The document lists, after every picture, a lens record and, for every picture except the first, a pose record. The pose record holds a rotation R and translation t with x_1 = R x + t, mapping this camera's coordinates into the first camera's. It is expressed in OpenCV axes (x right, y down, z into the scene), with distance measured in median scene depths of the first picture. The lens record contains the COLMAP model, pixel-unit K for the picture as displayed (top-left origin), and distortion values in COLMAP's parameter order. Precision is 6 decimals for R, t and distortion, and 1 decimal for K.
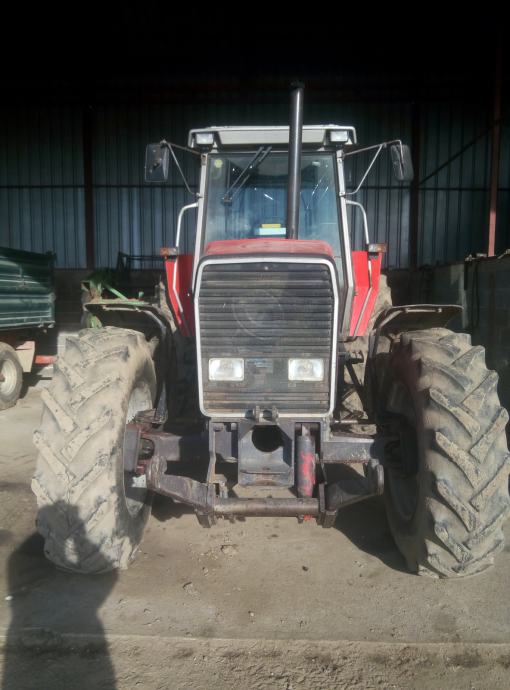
lens RADIAL K [[536.4, 0, 271.4], [0, 536.4, 349.4], [0, 0, 1]] dist [0.038164, -0.004552]
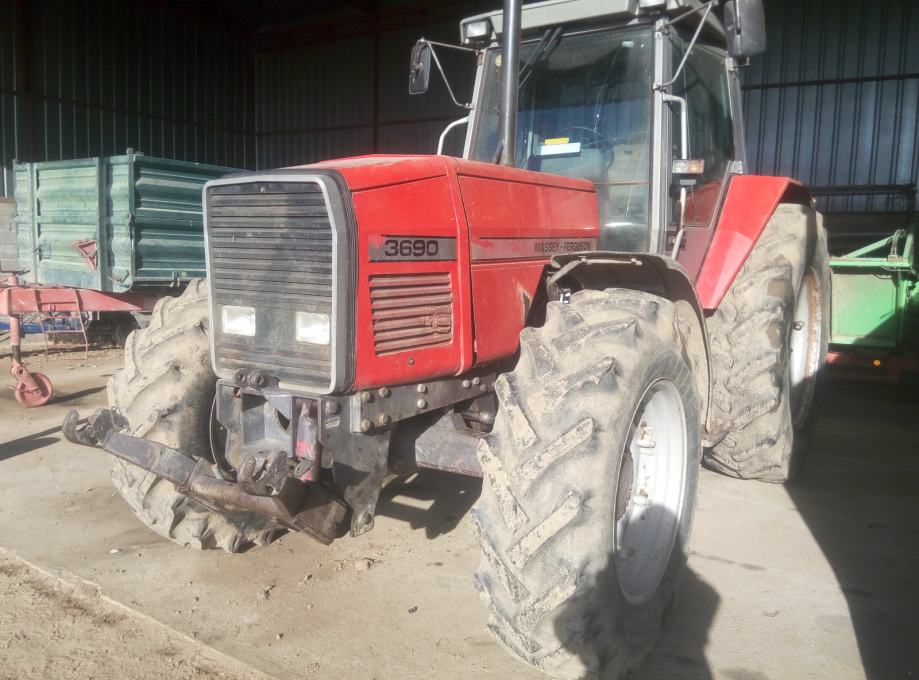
lens RADIAL K [[714.4, 0, 459.5], [0, 714.4, 340.0], [0, 0, 1]] dist [0.038164, -0.004552]
pose [[0.865061, 0.082363, -0.494860, 0.533321], [-0.072977, 0.996598, 0.038300, 0.001318], [0.496331, 0.002981, 0.868128, 0.177279]]
